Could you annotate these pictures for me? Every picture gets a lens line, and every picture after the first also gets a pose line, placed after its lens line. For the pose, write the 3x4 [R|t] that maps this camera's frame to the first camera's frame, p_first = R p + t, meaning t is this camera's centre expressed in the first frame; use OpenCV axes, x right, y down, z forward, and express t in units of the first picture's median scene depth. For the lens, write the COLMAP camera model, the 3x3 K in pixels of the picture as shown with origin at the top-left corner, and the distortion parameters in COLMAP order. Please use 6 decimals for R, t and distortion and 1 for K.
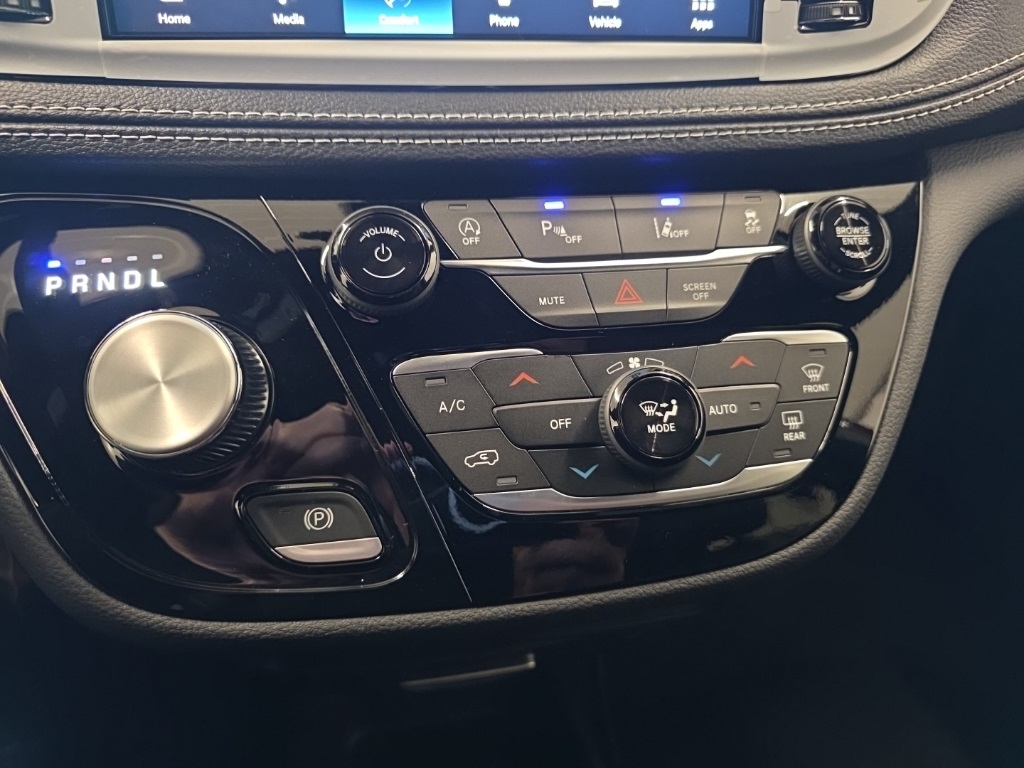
lens RADIAL K [[713.2, 0, 515.0], [0, 713.2, 382.3], [0, 0, 1]] dist [0.034627, -0.037220]
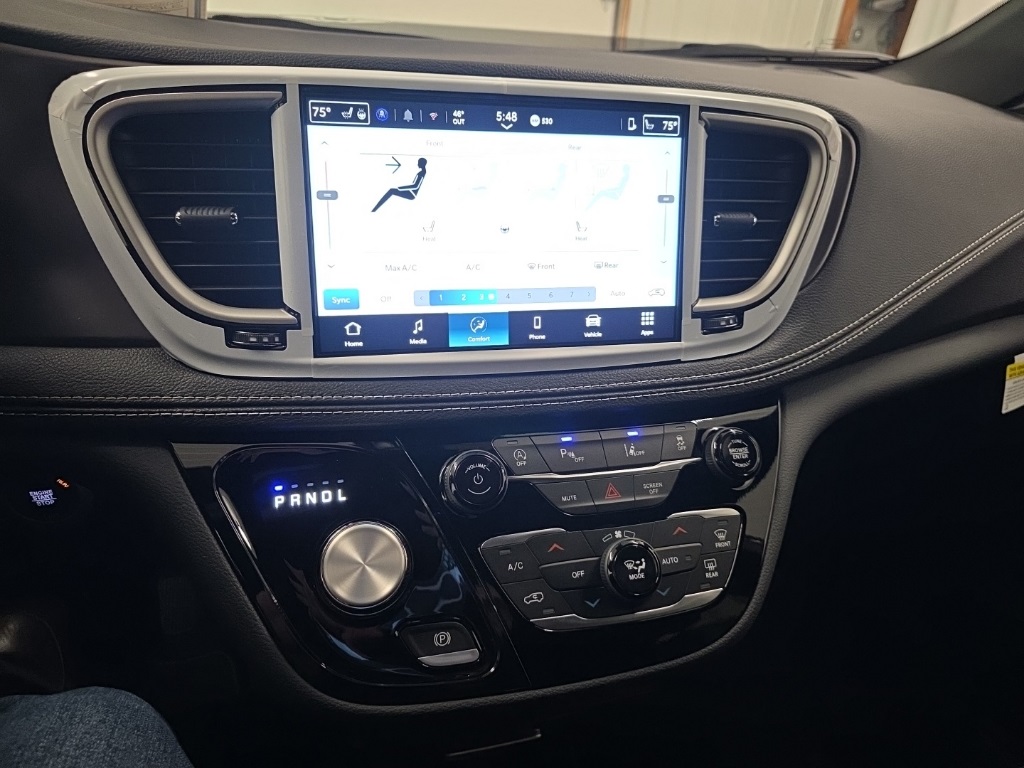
lens RADIAL K [[713.2, 0, 512.1], [0, 713.2, 390.0], [0, 0, 1]] dist [0.034627, -0.037220]
pose [[0.994905, -0.006348, 0.100615, -0.250702], [0.017718, 0.993492, -0.112516, -0.181967], [-0.099246, 0.113725, 0.988543, -0.685749]]
